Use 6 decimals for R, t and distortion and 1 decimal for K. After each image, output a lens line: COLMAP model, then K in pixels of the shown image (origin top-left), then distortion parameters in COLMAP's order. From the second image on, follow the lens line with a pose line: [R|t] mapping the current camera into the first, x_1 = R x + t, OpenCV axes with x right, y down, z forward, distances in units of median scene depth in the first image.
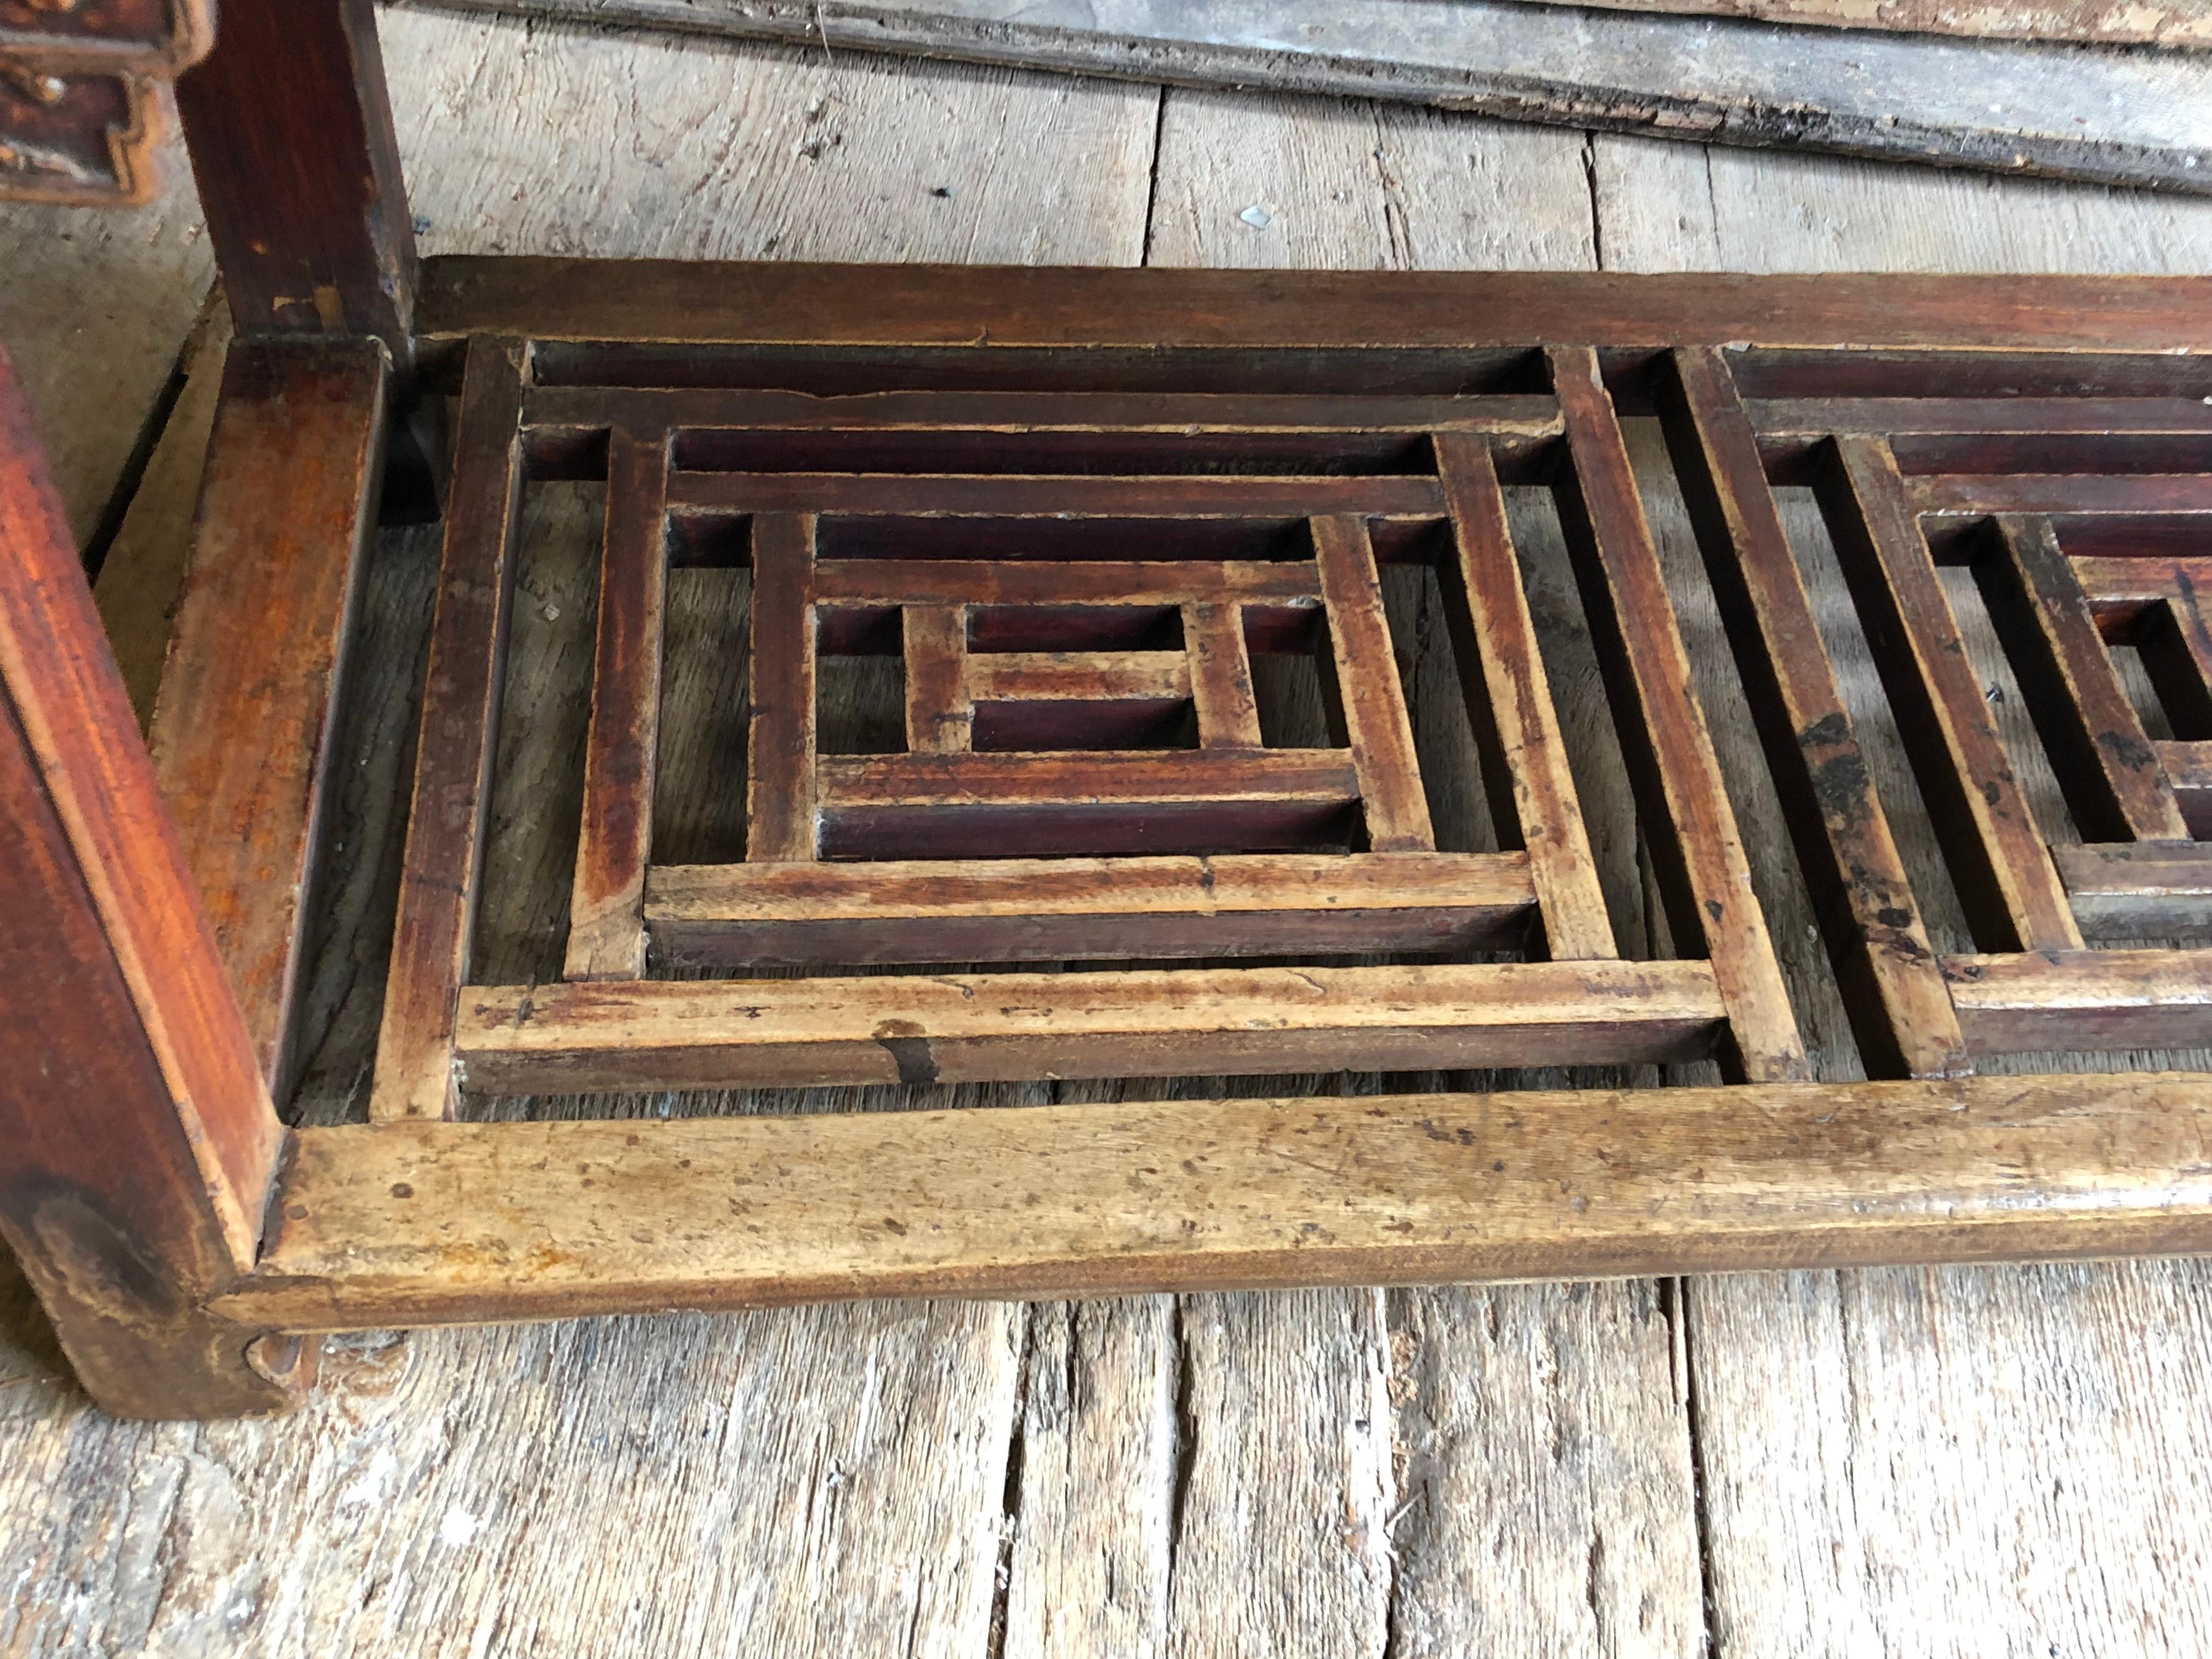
lens RADIAL K [[2386.6, 0, 1113.7], [0, 2386.6, 800.8], [0, 0, 1]] dist [0.060922, 0.000000]
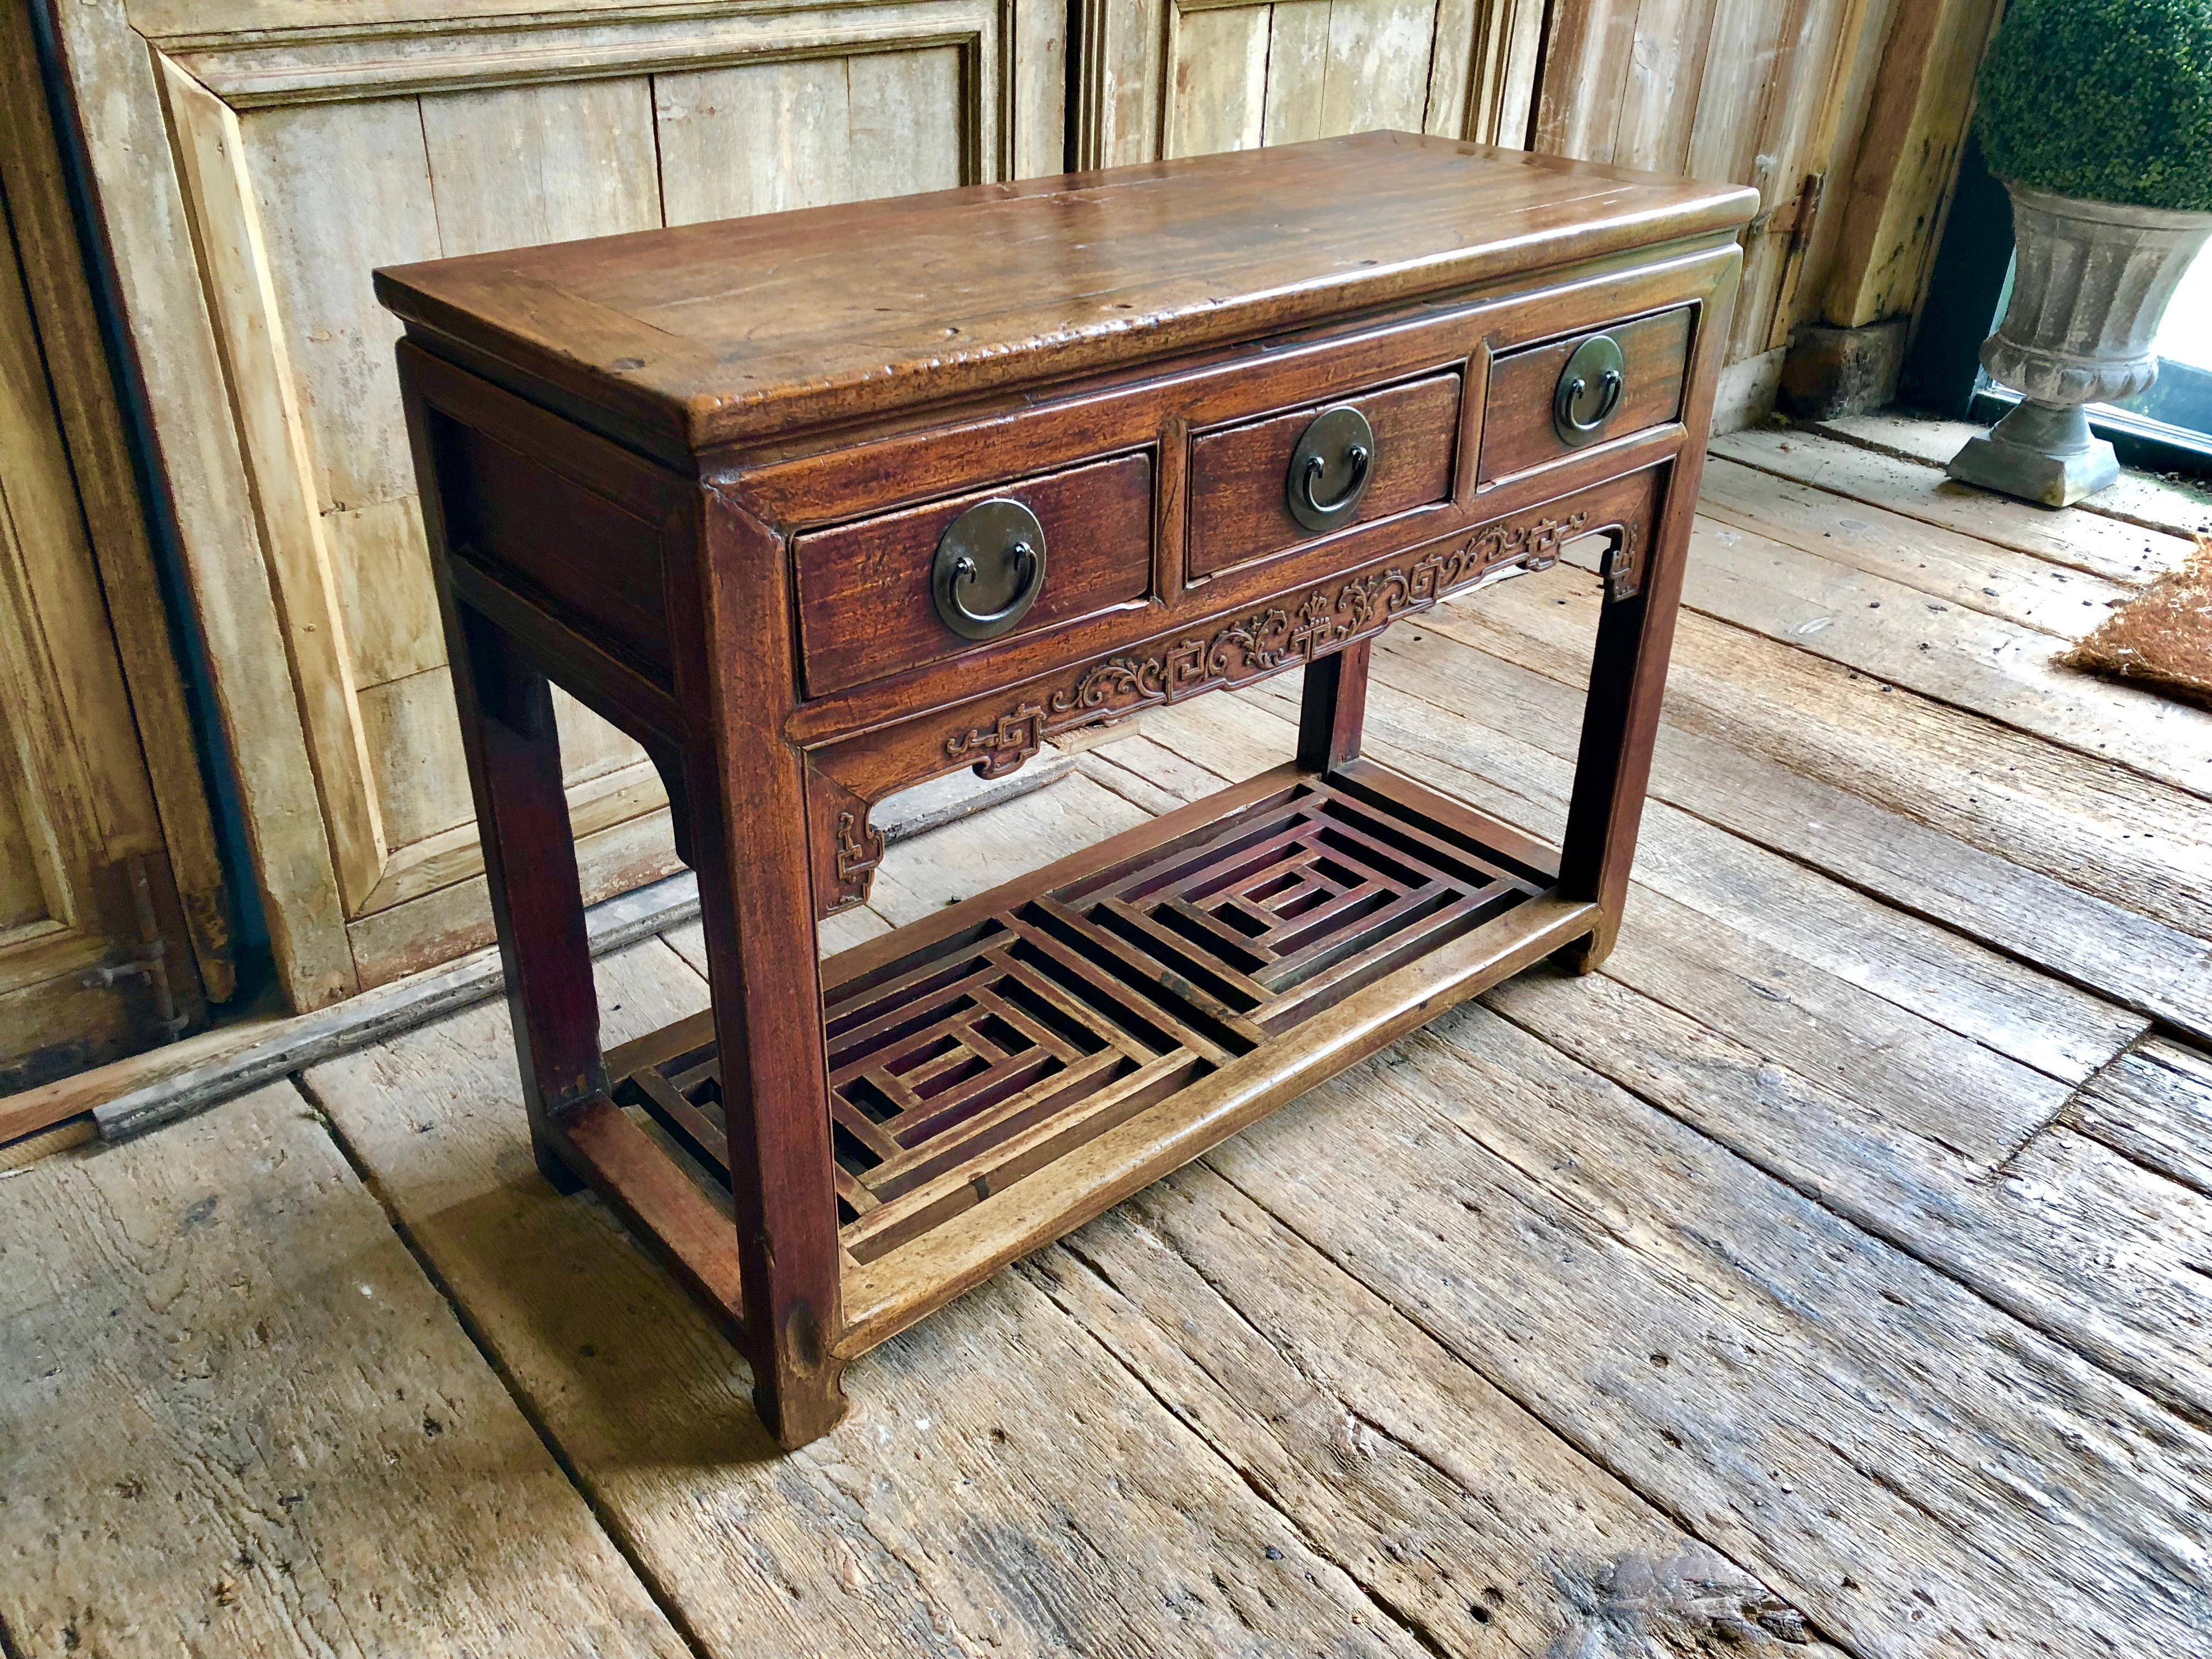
lens RADIAL K [[1787.2, 0, 1078.7], [0, 1787.2, 815.6], [0, 0, 1]] dist [0.065750, 0.054178]
pose [[0.810310, -0.353341, 0.467491, -0.776103], [0.496400, 0.837847, -0.227153, 0.263999], [-0.311424, 0.416127, 0.854315, -0.940825]]
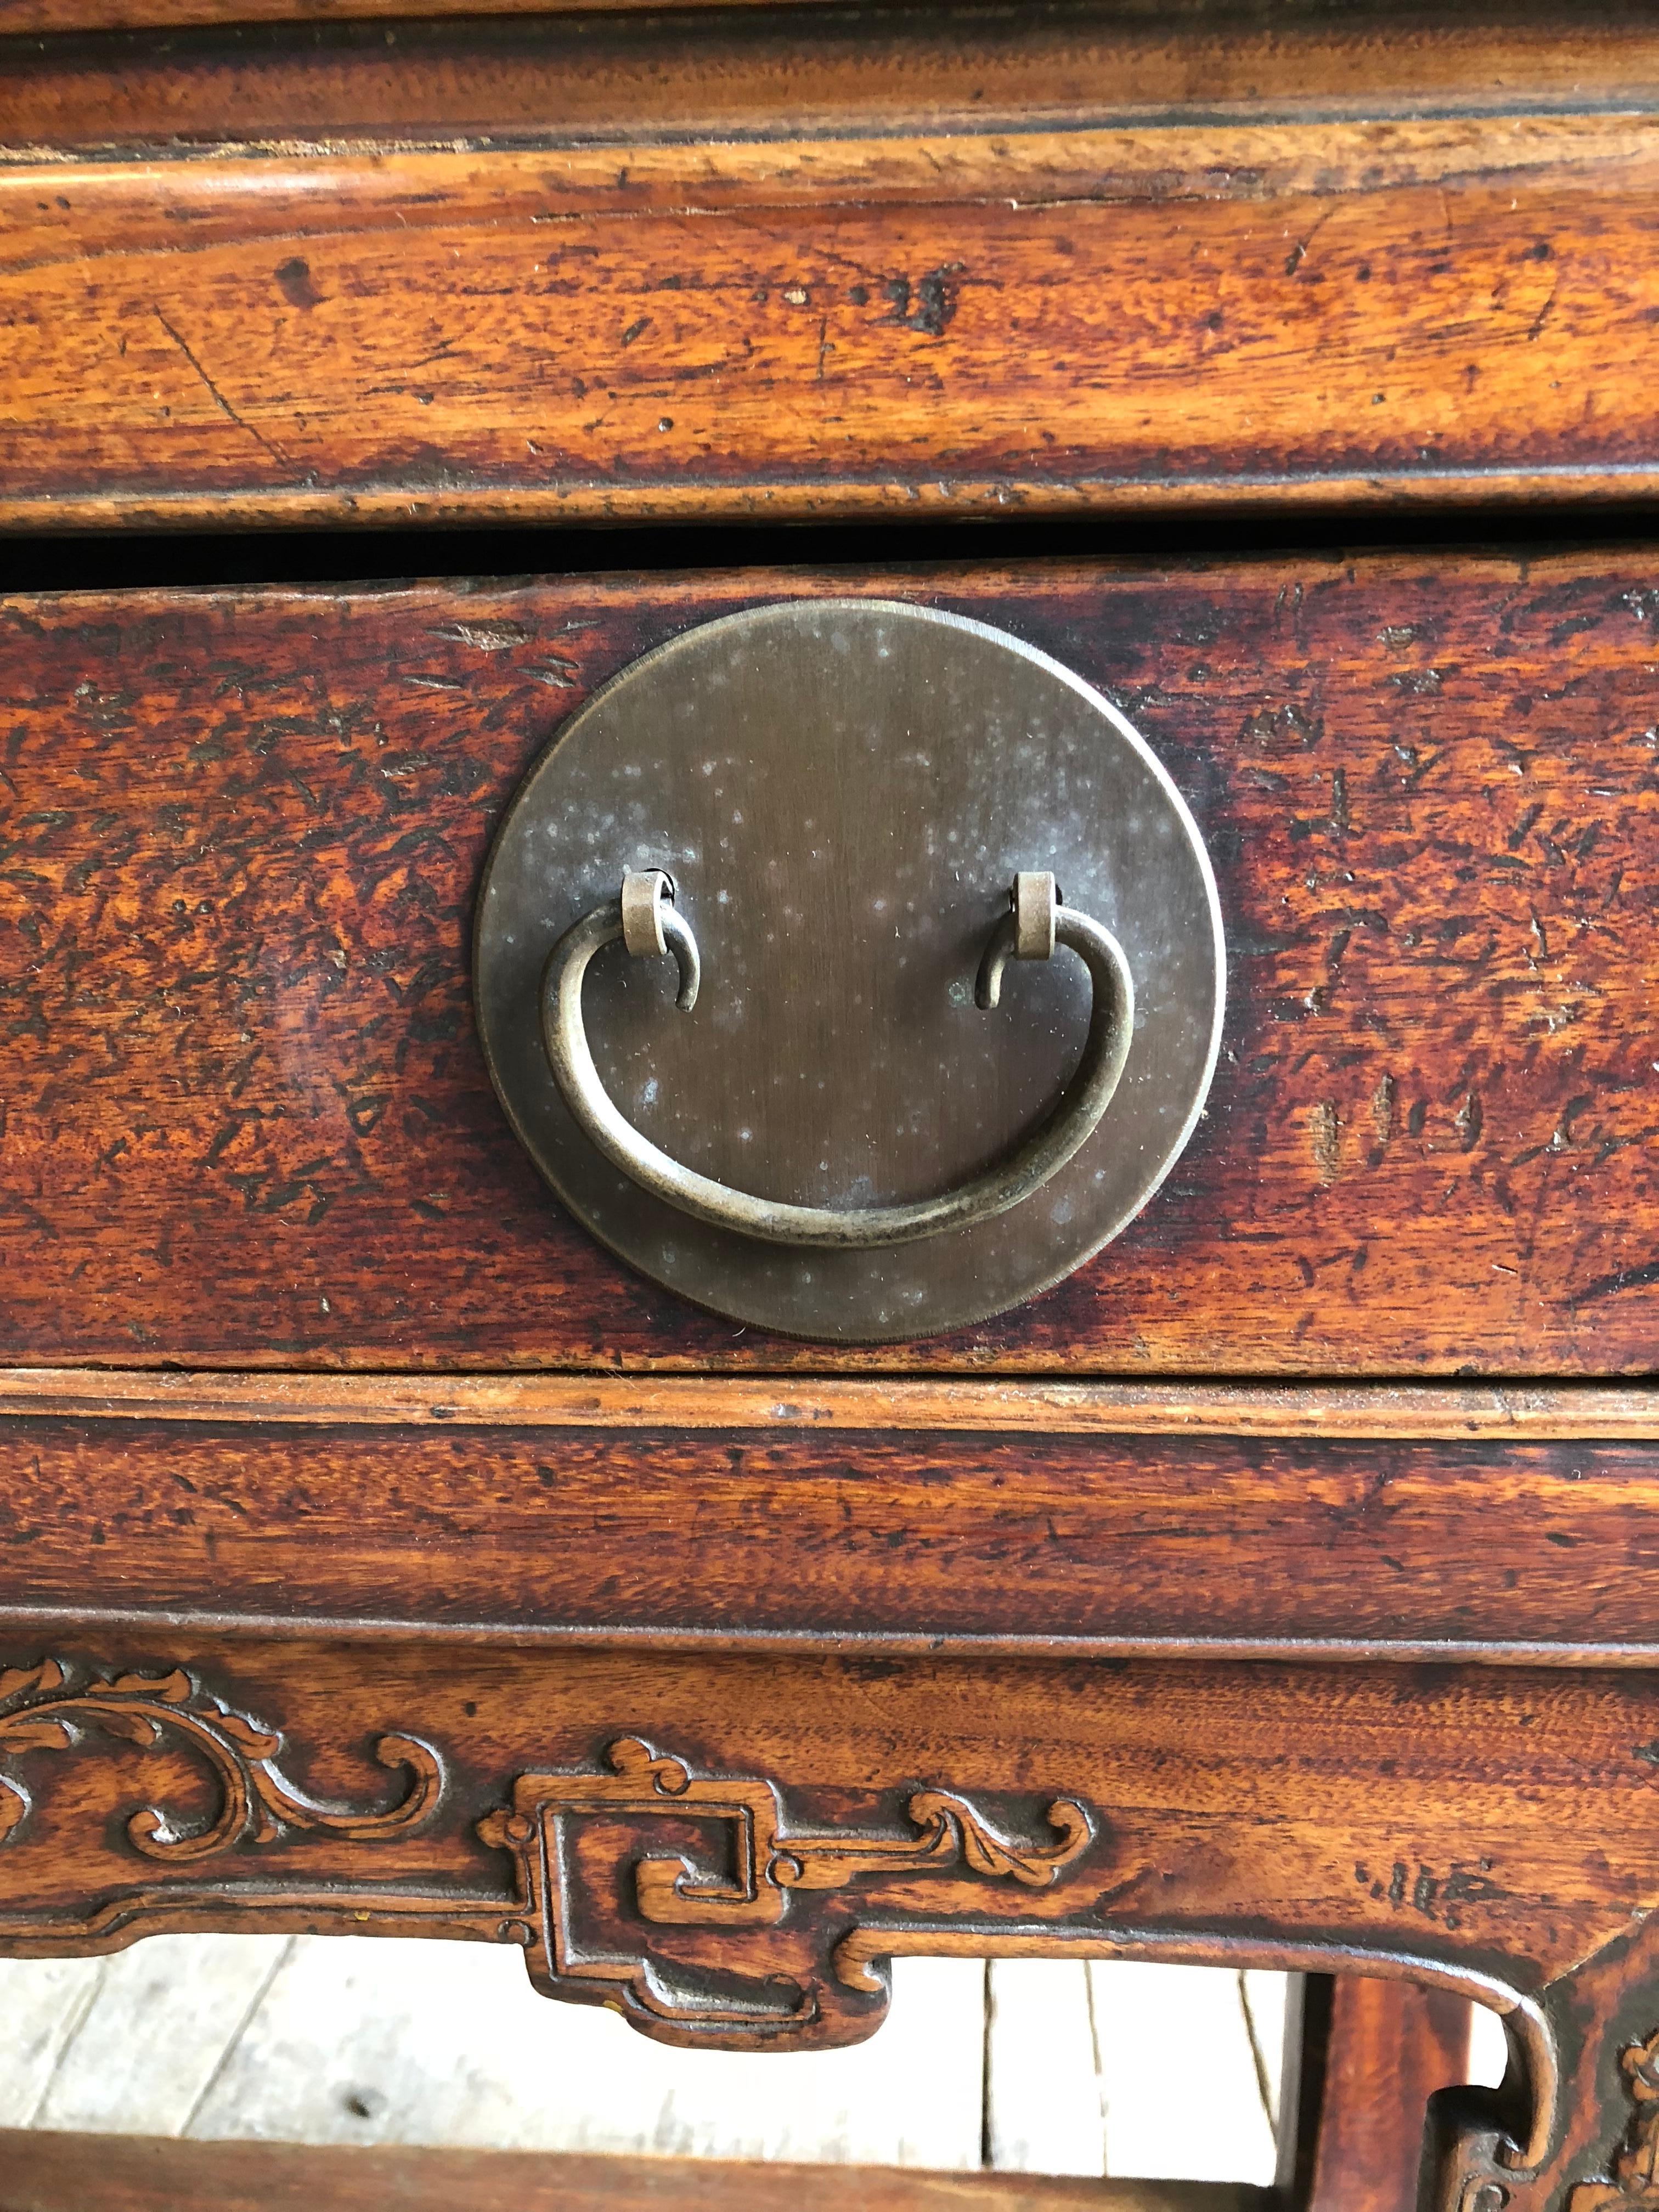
lens RADIAL K [[1766.8, 0, 844.6], [0, 1766.8, 1117.1], [0, 0, 1]] dist [0.008138, -0.004782]
pose [[0.982918, -0.064211, -0.172482, 0.847687], [-0.060229, 0.773338, -0.631126, -0.110471], [0.173912, 0.630733, 0.756260, 0.204322]]
